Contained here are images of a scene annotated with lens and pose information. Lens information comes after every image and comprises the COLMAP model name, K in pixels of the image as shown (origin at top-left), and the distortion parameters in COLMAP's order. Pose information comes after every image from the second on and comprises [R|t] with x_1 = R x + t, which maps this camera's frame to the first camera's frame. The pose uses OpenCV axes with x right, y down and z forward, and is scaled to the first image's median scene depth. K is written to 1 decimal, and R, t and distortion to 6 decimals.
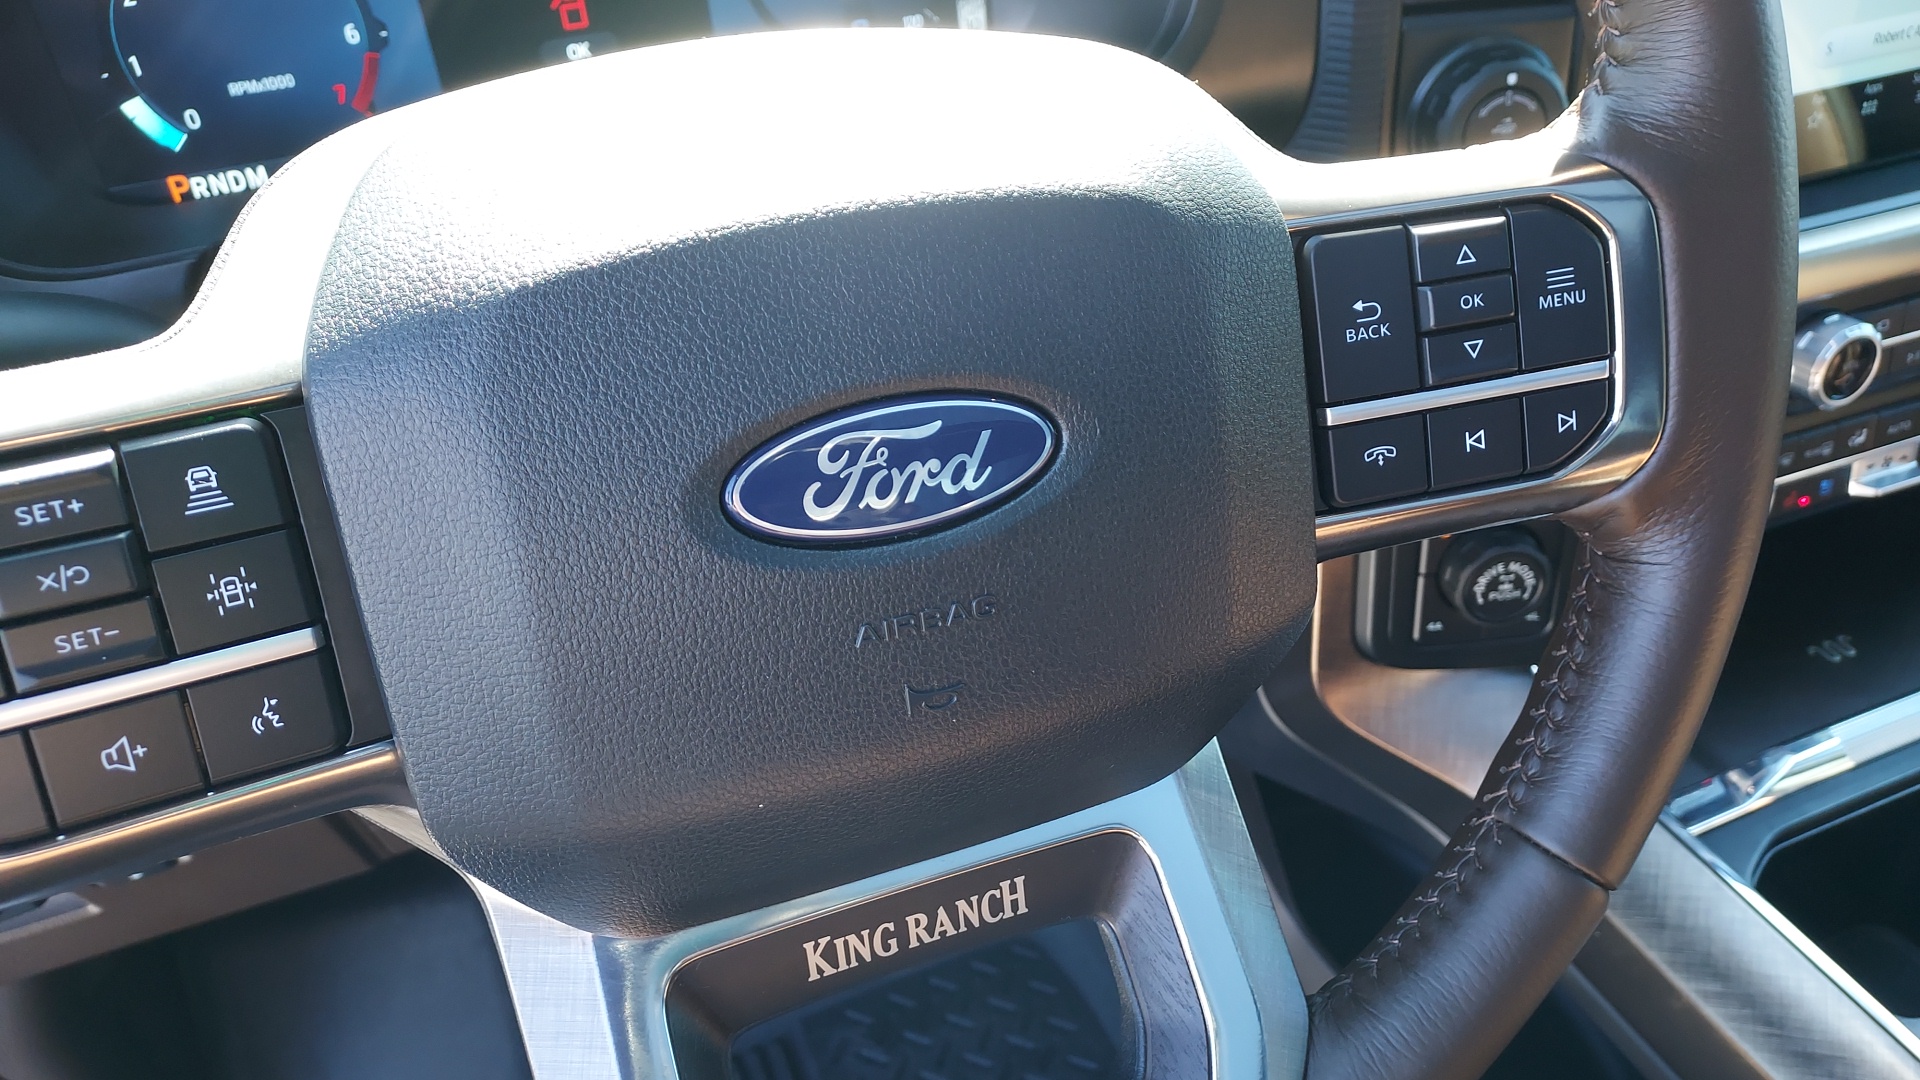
lens RADIAL K [[1402.2, 0, 970.7], [0, 1402.2, 541.8], [0, 0, 1]] dist [0.053473, -0.033915]
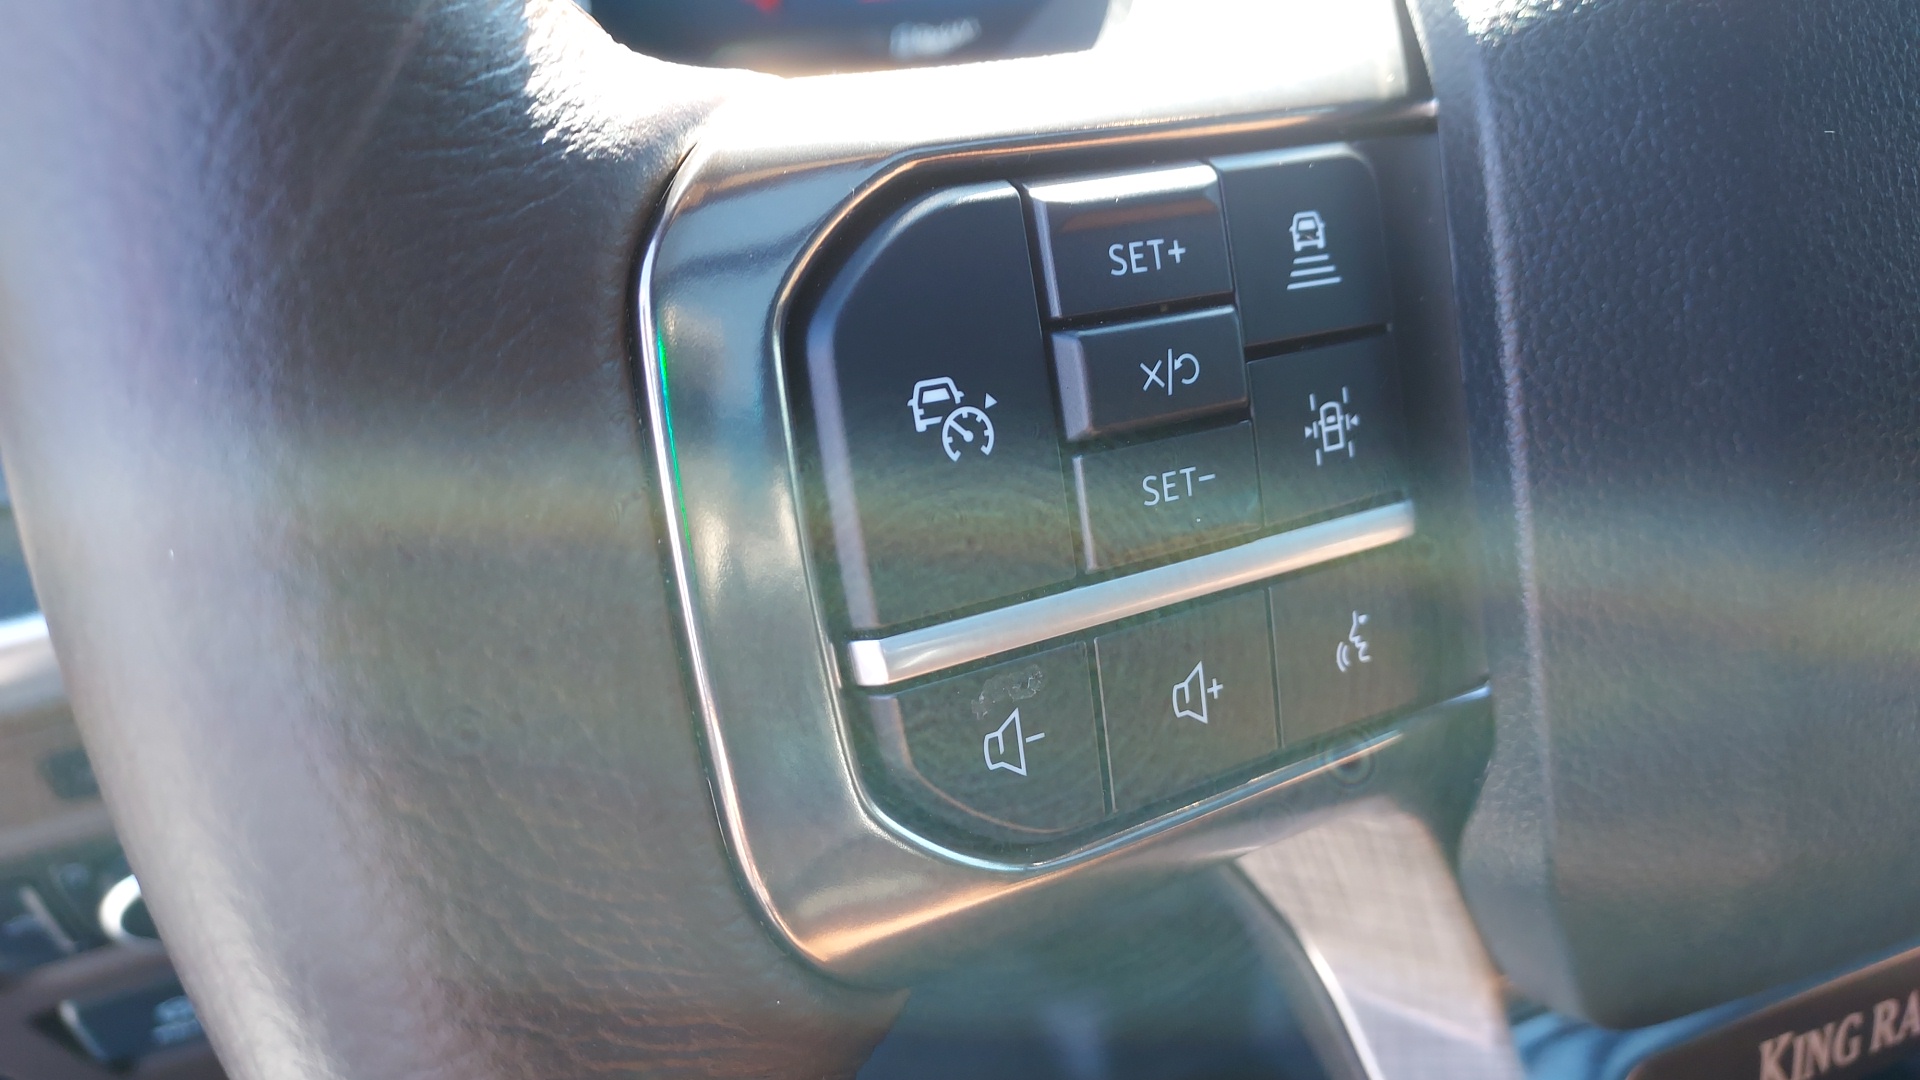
lens RADIAL K [[1402.2, 0, 963.5], [0, 1402.2, 544.6], [0, 0, 1]] dist [0.053473, -0.033915]
pose [[0.999002, 0.014715, 0.042163, -0.706500], [-0.012057, 0.997965, -0.062622, 0.124568], [-0.042999, 0.062051, 0.997146, 0.425026]]
